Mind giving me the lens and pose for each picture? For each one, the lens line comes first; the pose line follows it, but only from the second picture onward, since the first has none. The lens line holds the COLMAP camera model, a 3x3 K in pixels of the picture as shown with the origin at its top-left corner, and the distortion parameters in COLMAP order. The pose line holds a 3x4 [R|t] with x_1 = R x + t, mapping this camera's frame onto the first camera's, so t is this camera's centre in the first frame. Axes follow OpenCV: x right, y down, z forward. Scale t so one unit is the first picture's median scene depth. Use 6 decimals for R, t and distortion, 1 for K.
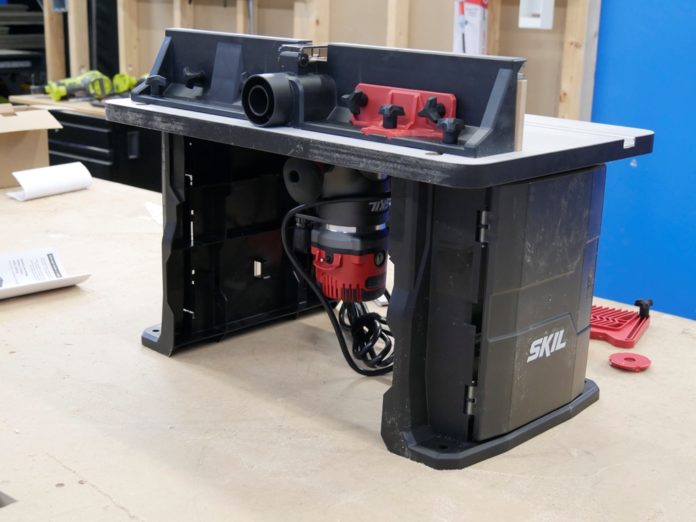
lens RADIAL K [[1057.9, 0, 348.0], [0, 1057.9, 261.0], [0, 0, 1]] dist [0.018253, 0.036226]
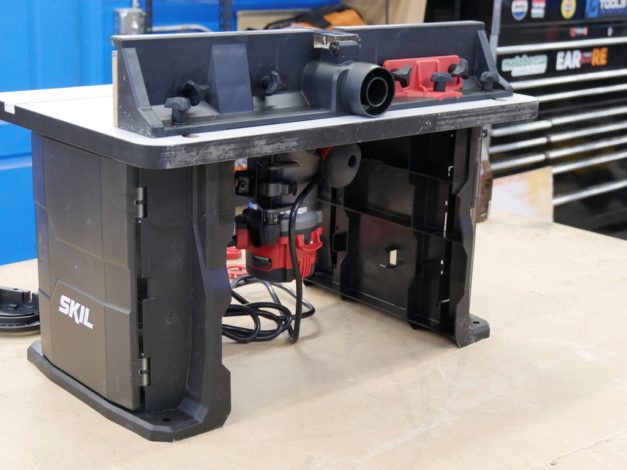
lens RADIAL K [[1079.6, 0, 313.5], [0, 1079.6, 235.0], [0, 0, 1]] dist [-0.011623, -0.039074]
pose [[0.094250, -0.295838, 0.950577, -1.154265], [0.229730, 0.935521, 0.268375, -0.326266], [-0.968680, 0.193081, 0.156135, 0.957961]]
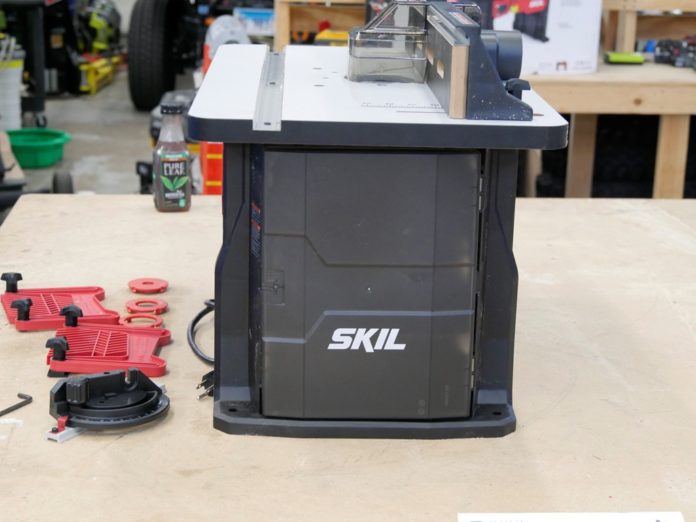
lens RADIAL K [[1383.7, 0, 348.0], [0, 1383.7, 261.0], [0, 0, 1]] dist [0.001613, -0.028195]
pose [[-0.708120, -0.225731, 0.669038, -0.965478], [0.142918, 0.882089, 0.448881, -0.636379], [-0.691477, 0.413479, -0.592364, 2.088282]]
